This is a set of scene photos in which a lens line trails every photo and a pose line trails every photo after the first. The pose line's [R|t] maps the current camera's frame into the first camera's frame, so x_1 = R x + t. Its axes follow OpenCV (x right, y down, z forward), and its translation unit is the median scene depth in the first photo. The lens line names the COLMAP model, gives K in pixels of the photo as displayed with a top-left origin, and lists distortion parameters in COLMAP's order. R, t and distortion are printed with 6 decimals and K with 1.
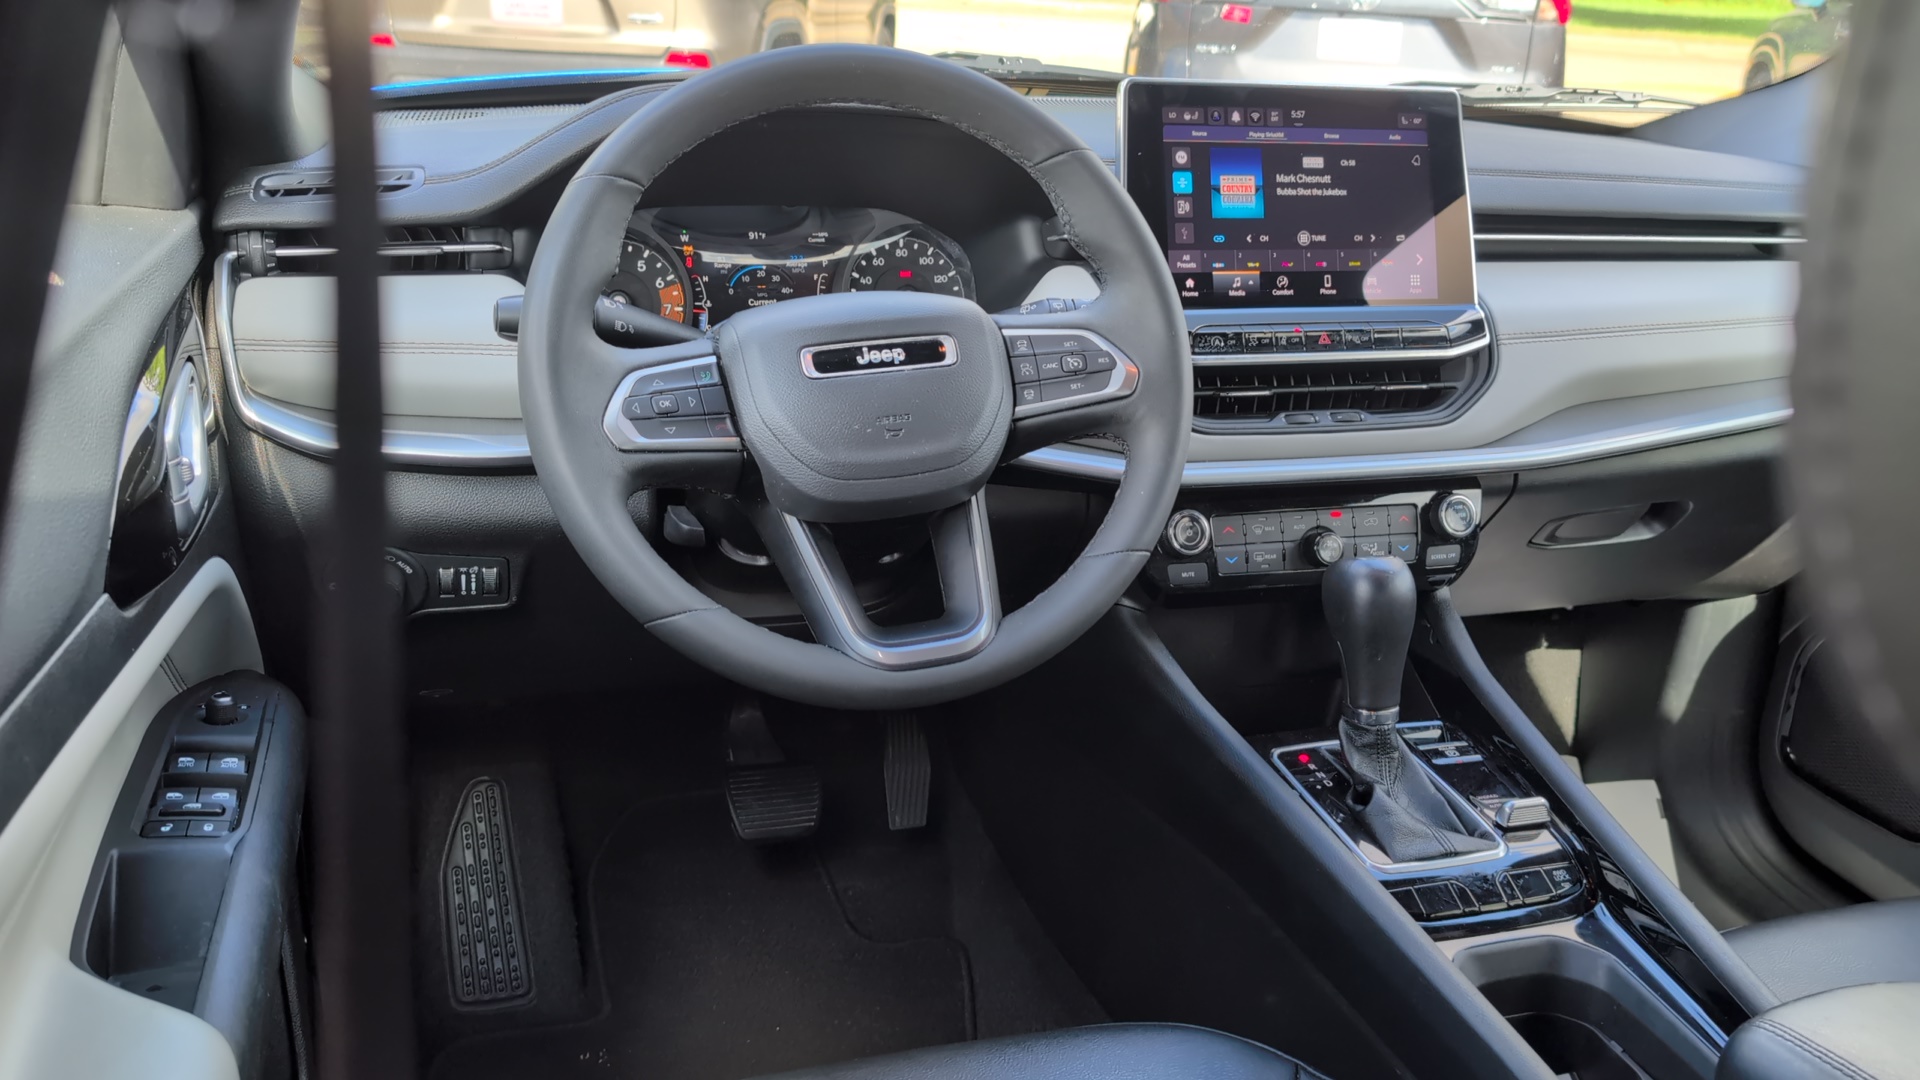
lens RADIAL K [[1614.2, 0, 920.9], [0, 1614.2, 566.7], [0, 0, 1]] dist [0.011902, -0.111493]
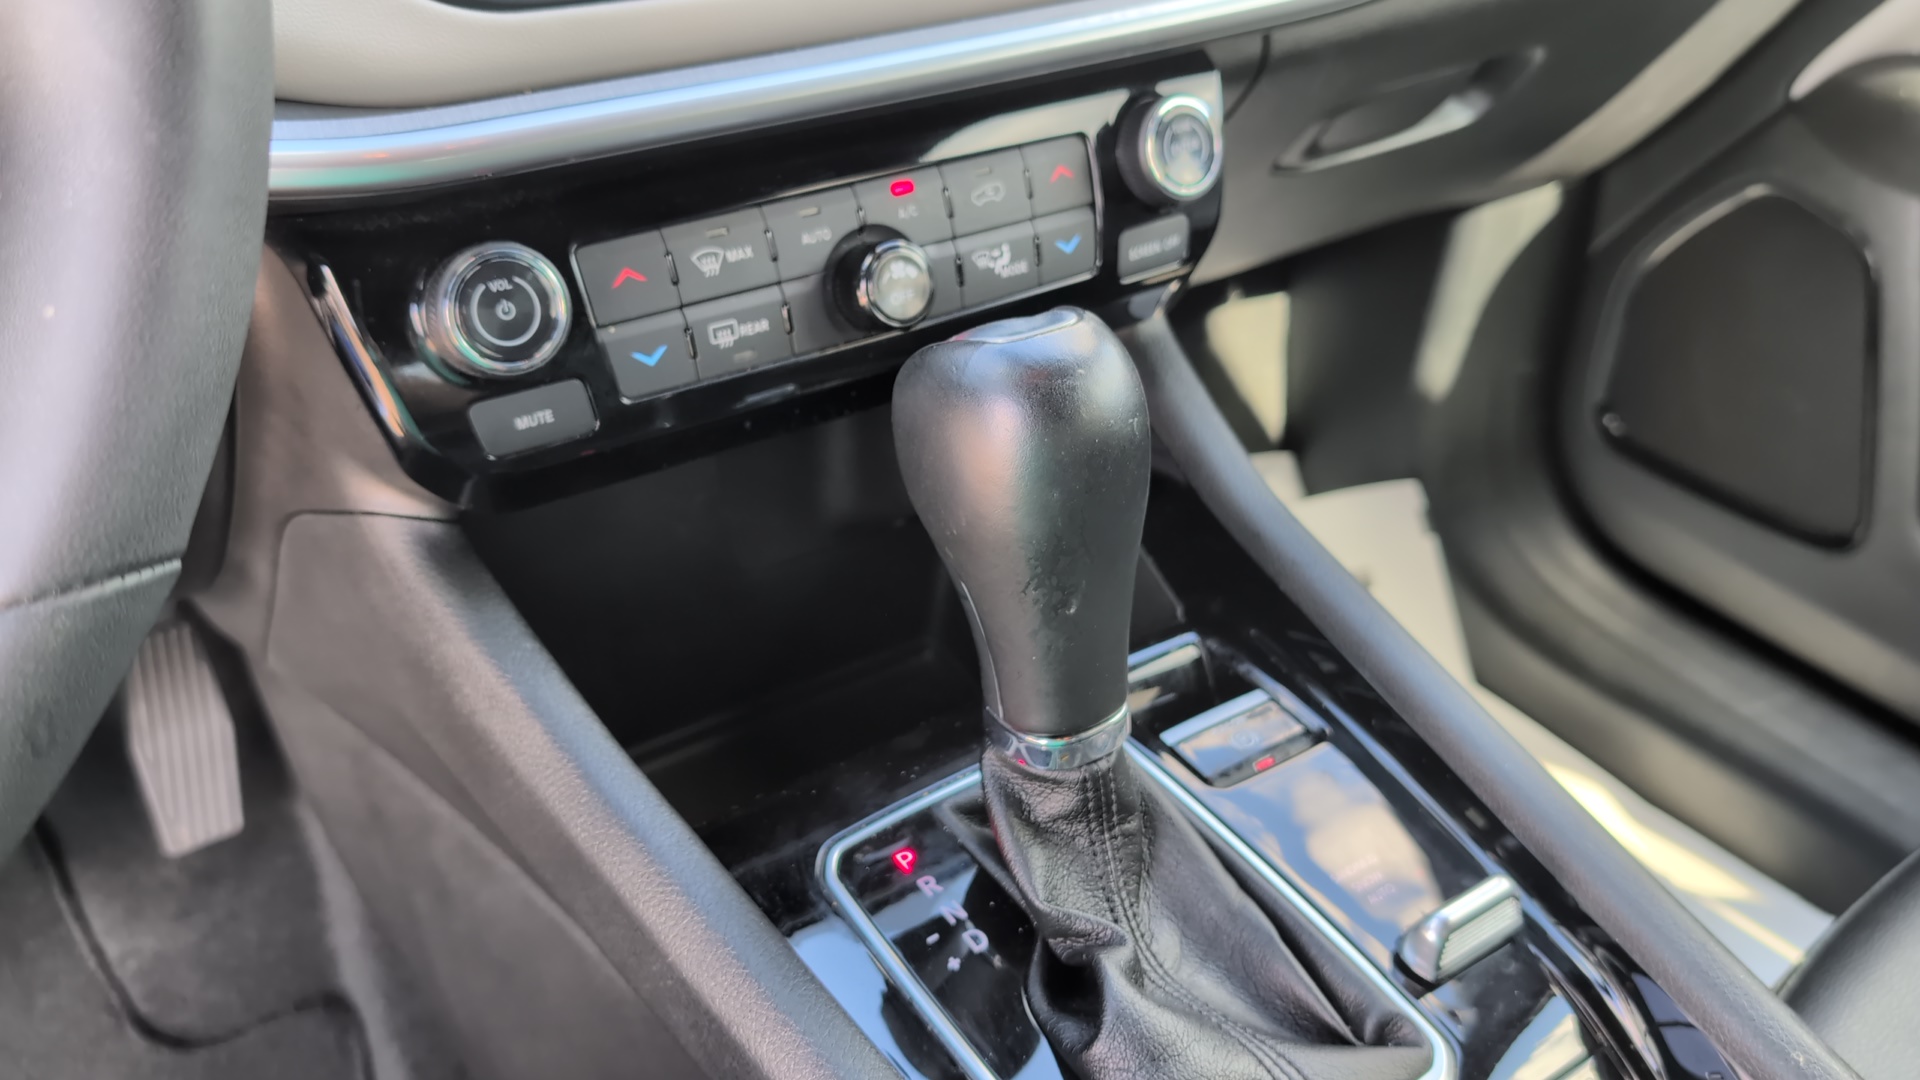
lens RADIAL K [[1614.2, 0, 920.9], [0, 1614.2, 566.7], [0, 0, 1]] dist [0.011902, -0.111493]
pose [[0.956181, -0.182197, 0.229177, 0.155149], [0.118848, 0.956924, 0.264901, -0.047910], [-0.267569, -0.226056, 0.936646, 0.613220]]
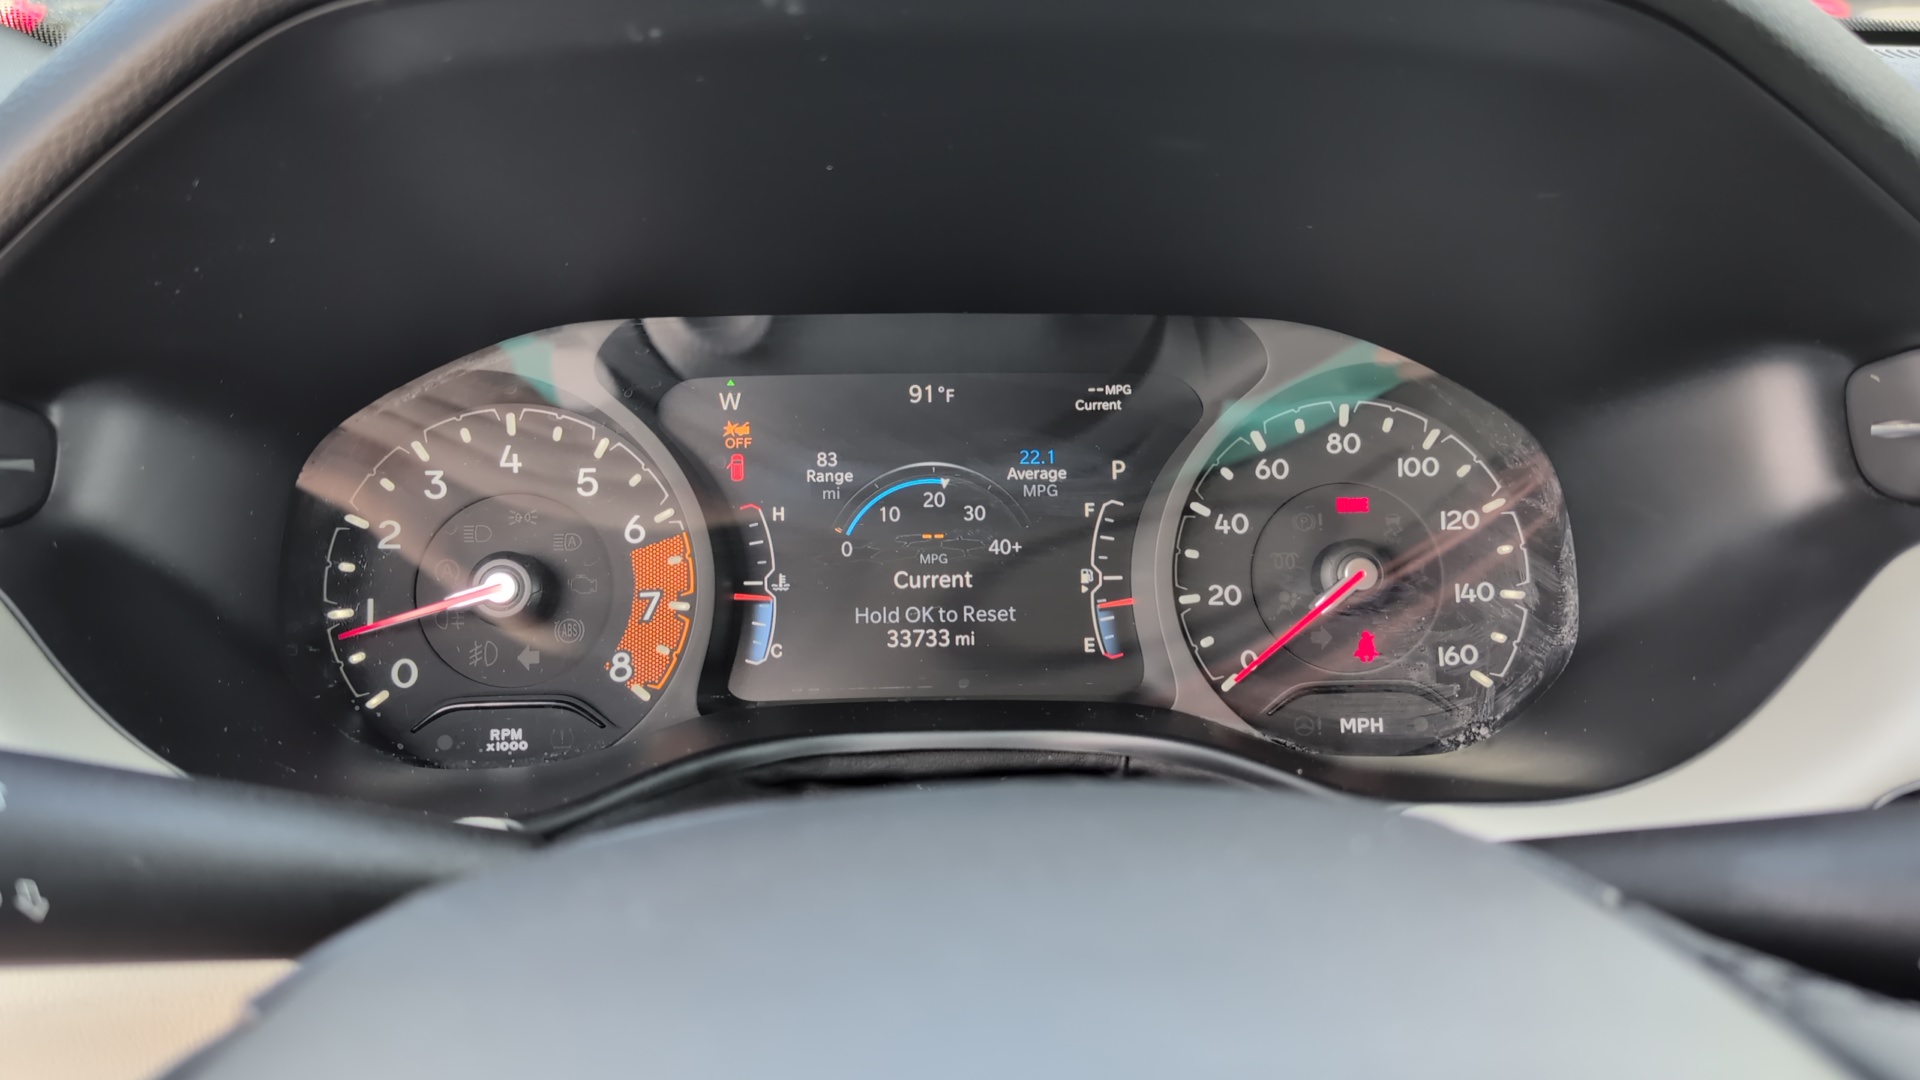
lens RADIAL K [[1630.8, 0, 960.0], [0, 1630.8, 540.0], [0, 0, 1]] dist [0.011265, -0.013541]
pose [[0.967822, 0.029337, -0.249921, -0.003830], [-0.046095, 0.997044, -0.061462, -0.160787], [0.247379, 0.071004, 0.966314, 0.698331]]
